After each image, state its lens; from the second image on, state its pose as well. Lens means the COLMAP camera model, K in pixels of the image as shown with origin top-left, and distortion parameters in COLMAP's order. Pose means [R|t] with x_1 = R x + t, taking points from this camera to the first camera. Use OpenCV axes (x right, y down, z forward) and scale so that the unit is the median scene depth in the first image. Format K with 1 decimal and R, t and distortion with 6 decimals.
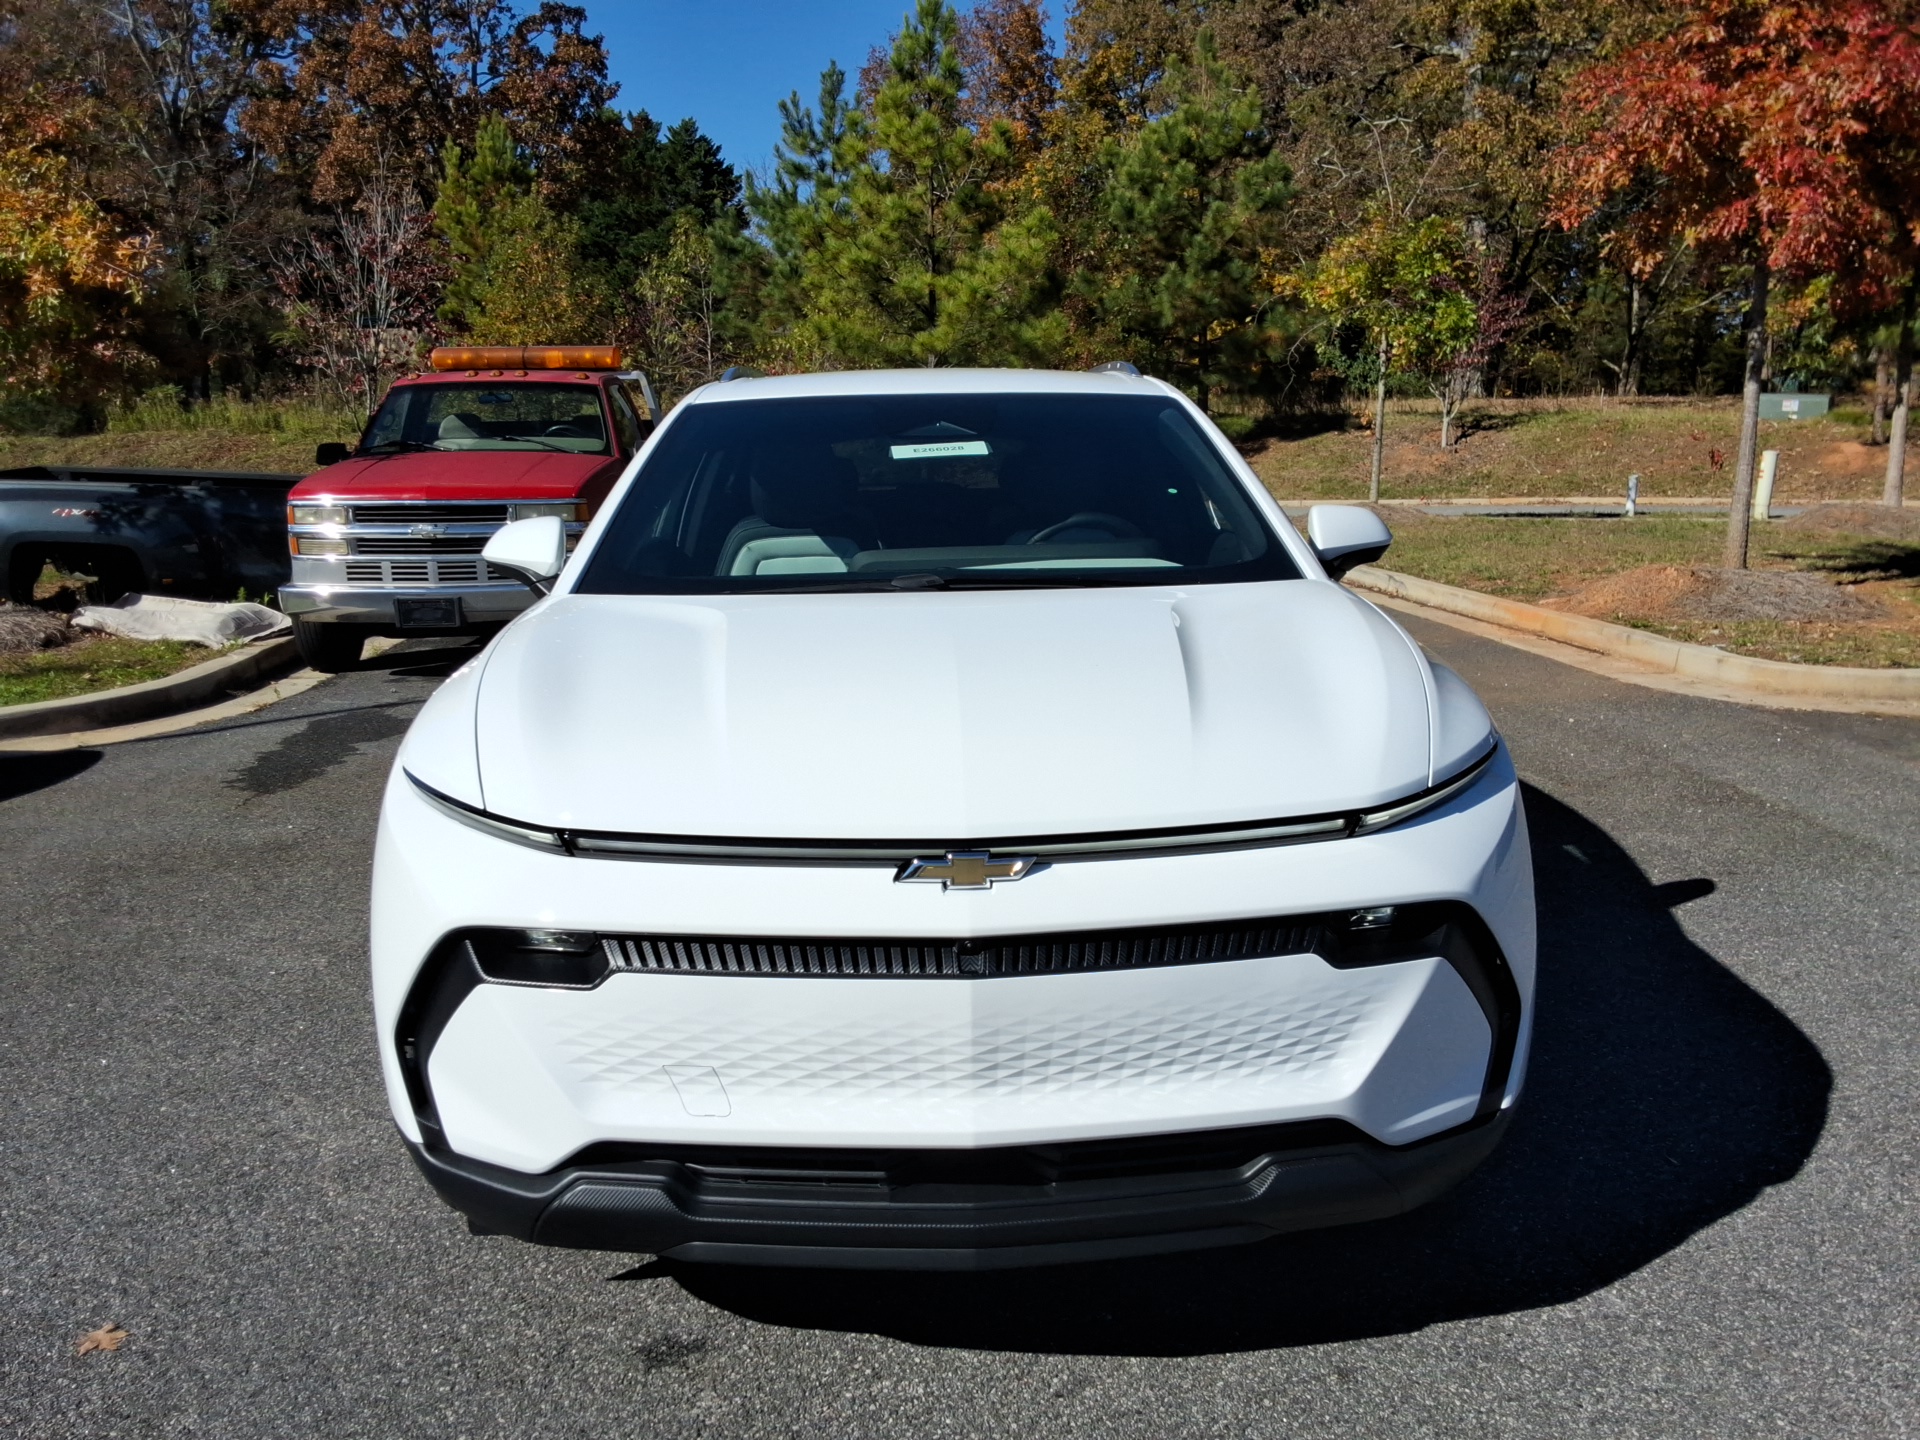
lens RADIAL K [[1547.2, 0, 962.6], [0, 1547.2, 728.4], [0, 0, 1]] dist [0.090902, -0.151076]
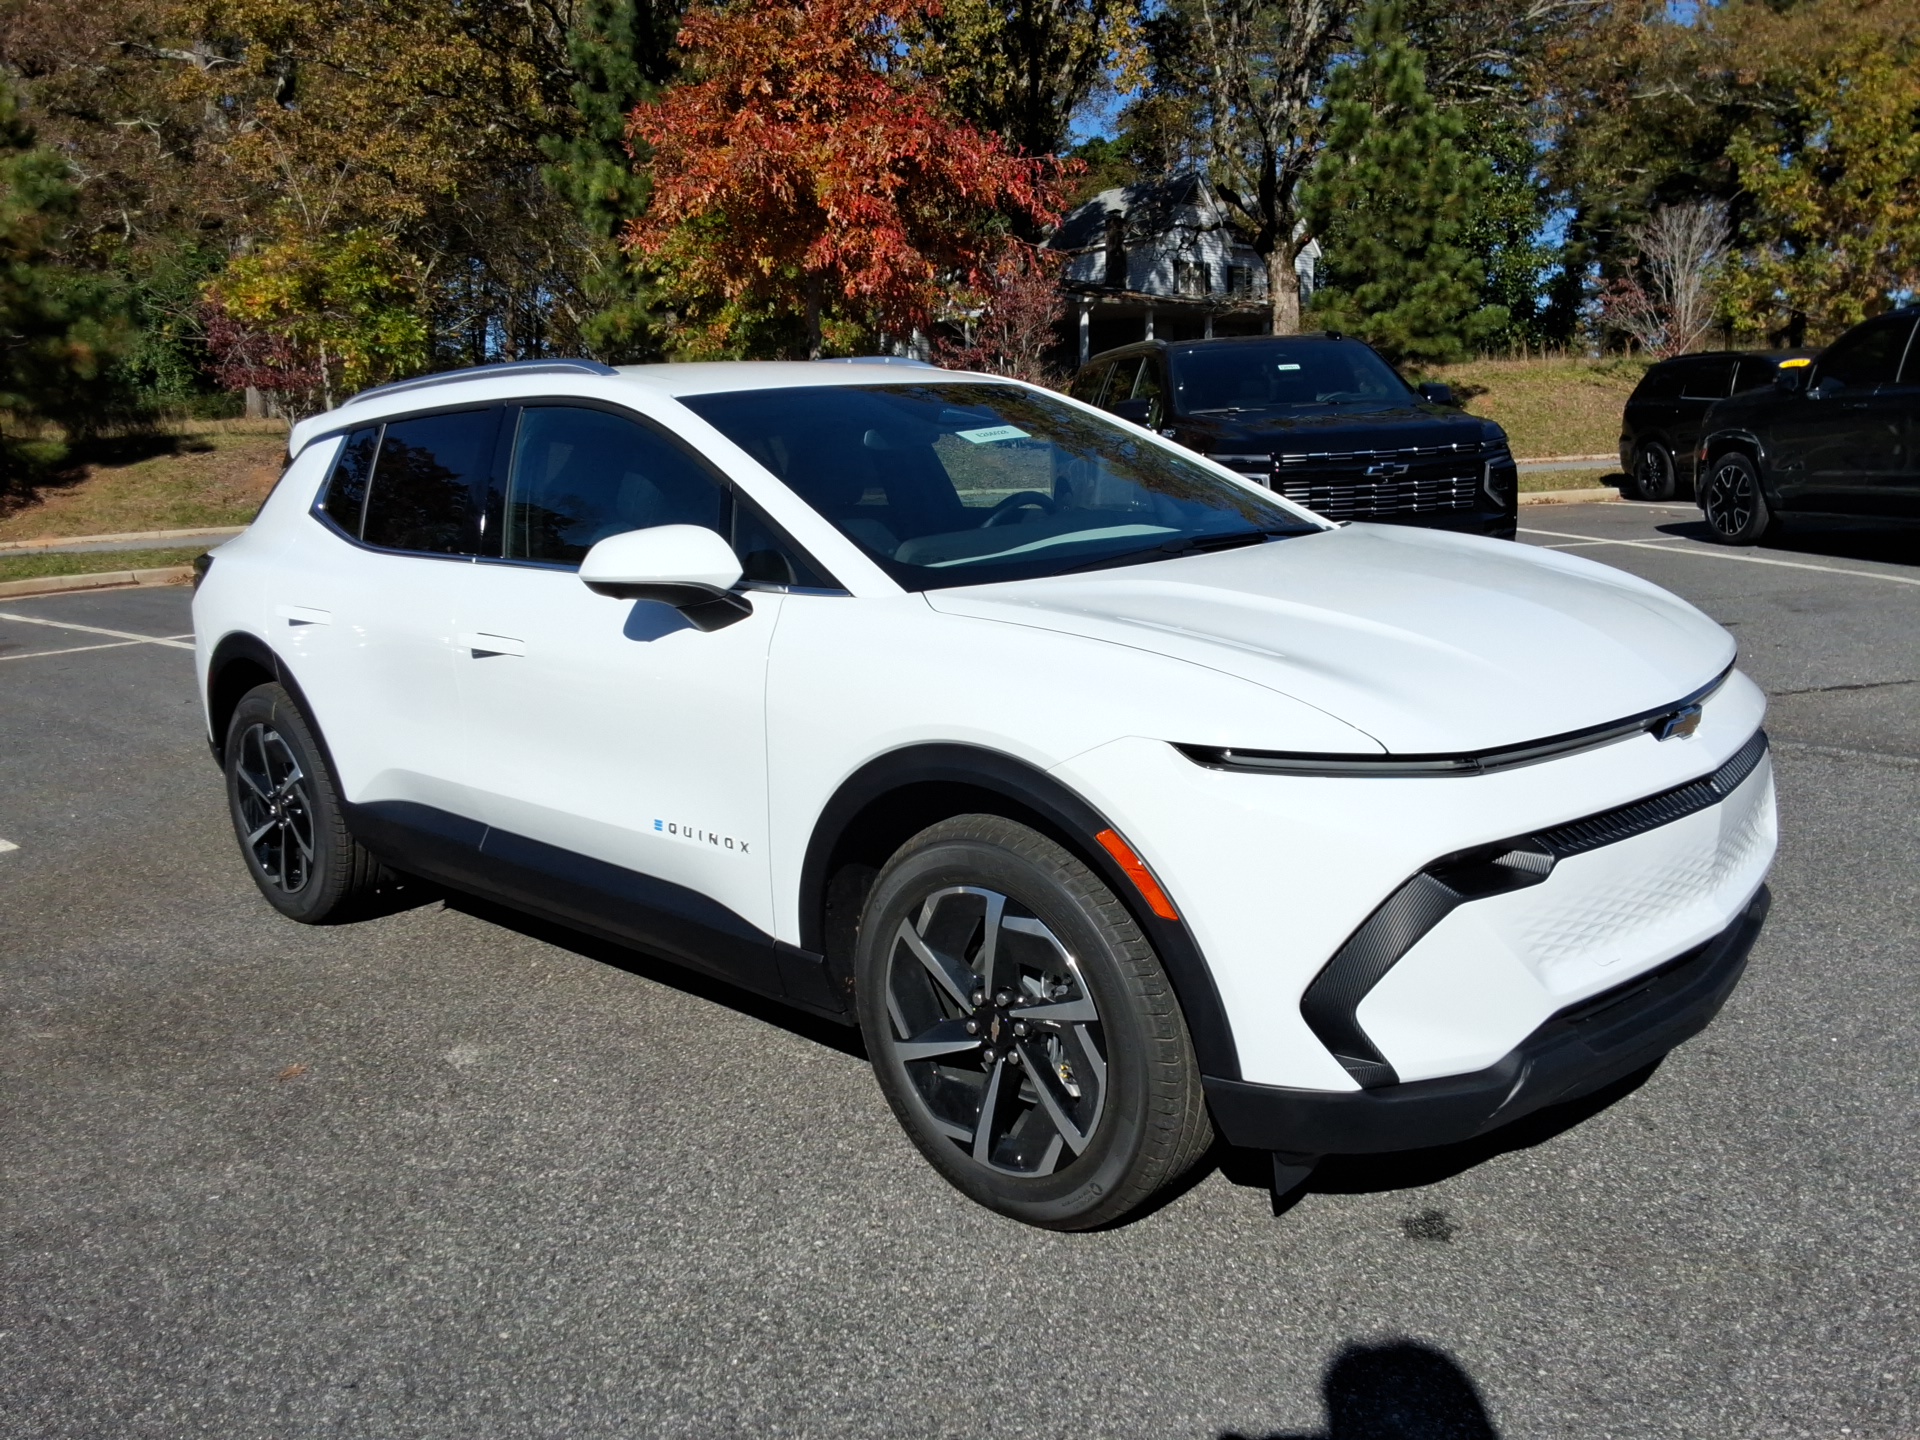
lens RADIAL K [[1547.2, 0, 962.6], [0, 1547.2, 728.4], [0, 0, 1]] dist [0.090902, -0.151076]
pose [[0.710814, -0.156588, 0.685729, -0.153787], [0.165979, 0.984714, 0.052812, -0.008299], [-0.683517, 0.076277, 0.725939, 0.054458]]
